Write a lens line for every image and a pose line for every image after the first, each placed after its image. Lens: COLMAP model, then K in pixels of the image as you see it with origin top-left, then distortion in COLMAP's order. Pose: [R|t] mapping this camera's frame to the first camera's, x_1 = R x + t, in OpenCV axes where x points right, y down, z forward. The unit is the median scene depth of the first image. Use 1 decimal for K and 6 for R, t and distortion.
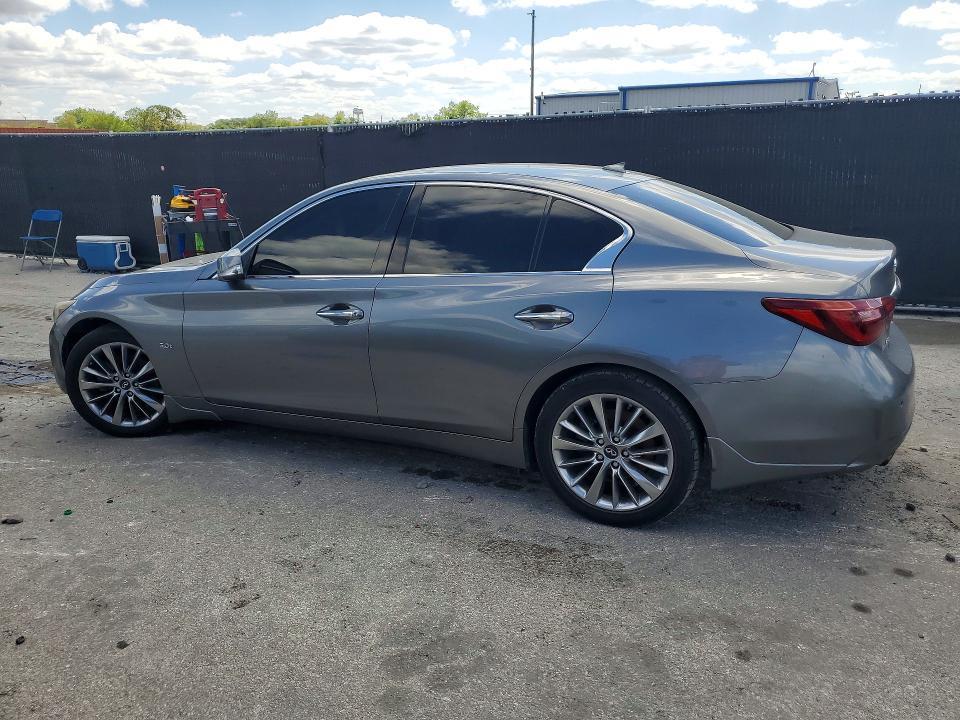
lens RADIAL K [[765.4, 0, 466.1], [0, 765.4, 363.7], [0, 0, 1]] dist [0.132979, -0.166560]
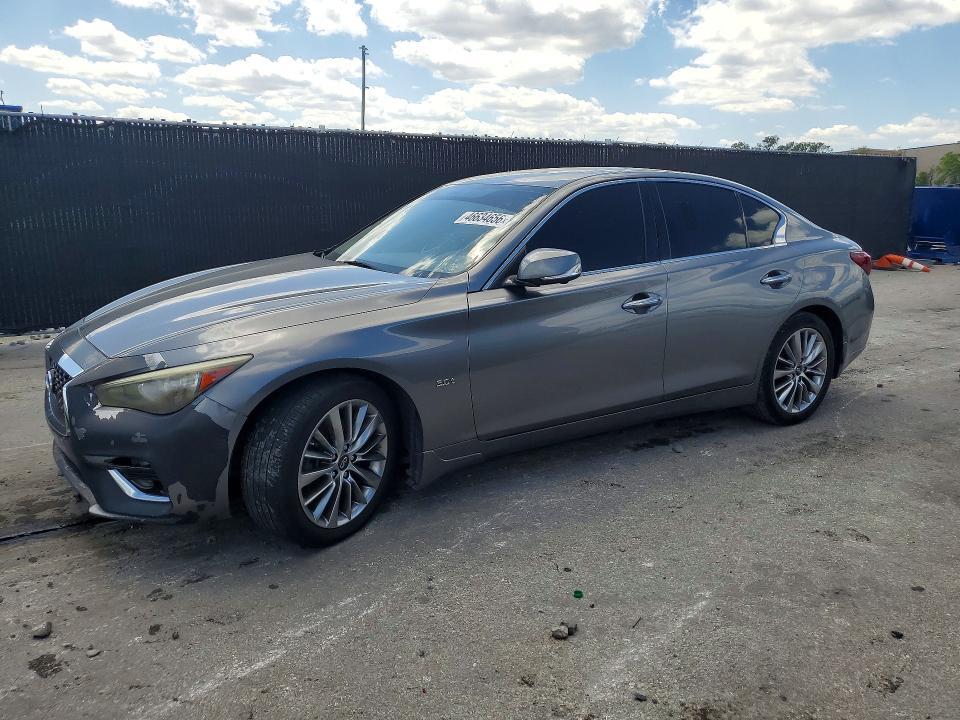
lens RADIAL K [[756.1, 0, 480.0], [0, 756.1, 360.0], [0, 0, 1]] dist [0.000080, 0.011672]
pose [[0.506407, -0.162196, 0.846903, -1.128987], [0.196625, 0.977996, 0.069730, -0.101843], [-0.839578, 0.131211, 0.527156, 0.654005]]
